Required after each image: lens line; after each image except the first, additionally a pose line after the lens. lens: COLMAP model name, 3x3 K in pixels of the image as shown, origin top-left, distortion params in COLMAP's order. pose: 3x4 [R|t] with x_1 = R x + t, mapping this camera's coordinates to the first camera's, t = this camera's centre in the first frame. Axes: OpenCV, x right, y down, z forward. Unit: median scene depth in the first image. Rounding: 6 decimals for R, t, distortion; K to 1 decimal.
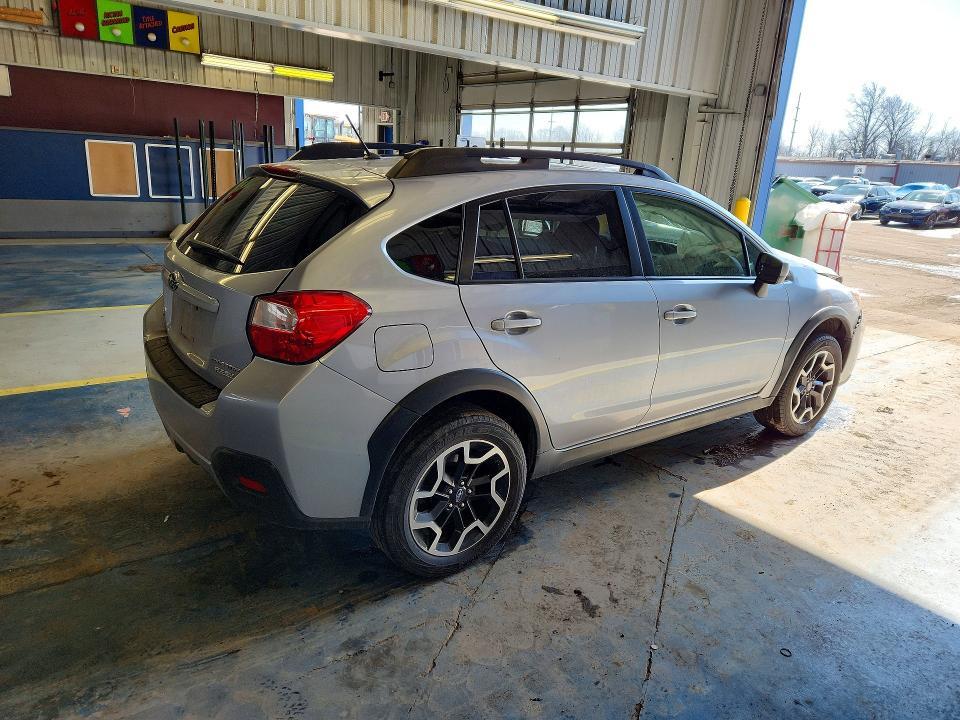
lens RADIAL K [[623.9, 0, 475.7], [0, 623.9, 356.7], [0, 0, 1]] dist [0.004692, -0.000380]
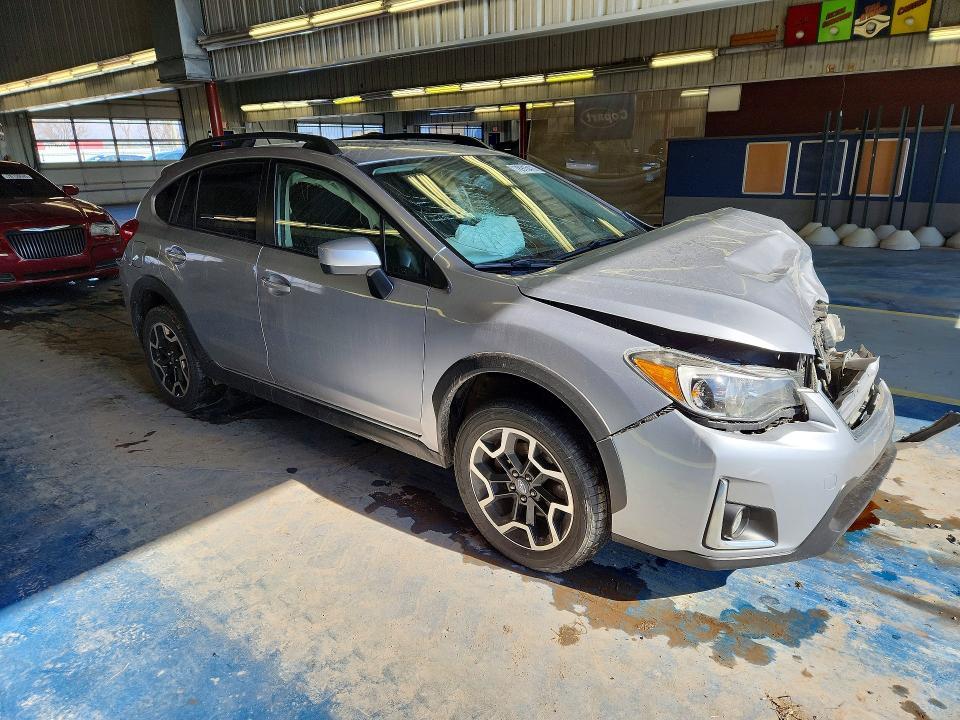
lens RADIAL K [[623.9, 0, 475.7], [0, 623.9, 356.7], [0, 0, 1]] dist [0.004692, -0.000380]
pose [[0.280969, 0.244056, -0.928166, 1.165258], [-0.246207, 0.953089, 0.176079, -0.188483], [0.927598, 0.179049, 0.327877, 0.808954]]
